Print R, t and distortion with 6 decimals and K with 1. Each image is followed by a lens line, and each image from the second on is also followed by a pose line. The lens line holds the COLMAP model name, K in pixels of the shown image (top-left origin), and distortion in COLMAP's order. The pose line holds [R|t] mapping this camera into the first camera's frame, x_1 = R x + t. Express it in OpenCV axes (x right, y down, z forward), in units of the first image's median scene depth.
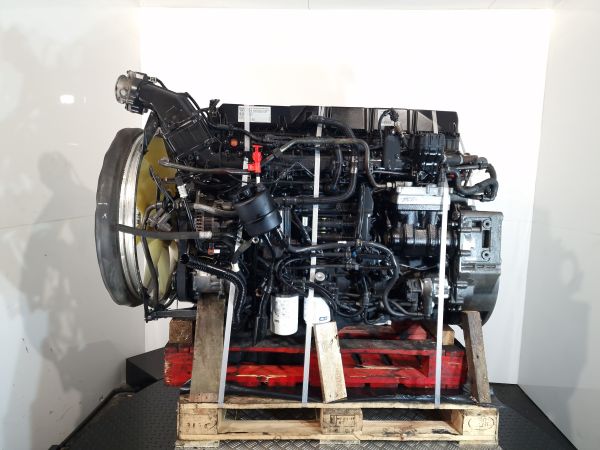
lens RADIAL K [[392.4, 0, 302.9], [0, 392.4, 223.6], [0, 0, 1]] dist [0.052837, 0.002122]
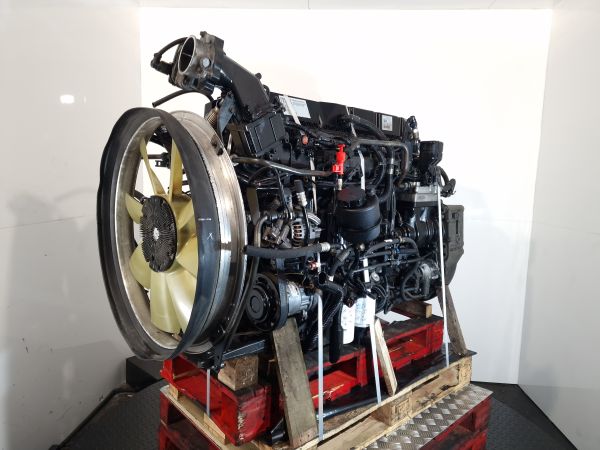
lens RADIAL K [[392.4, 0, 300.4], [0, 392.4, 230.3], [0, 0, 1]] dist [0.052837, 0.002122]
pose [[0.796581, -0.088747, 0.597983, -0.709501], [0.076603, 0.996010, 0.045774, -0.046120], [-0.599659, 0.009345, 0.800201, 0.302651]]
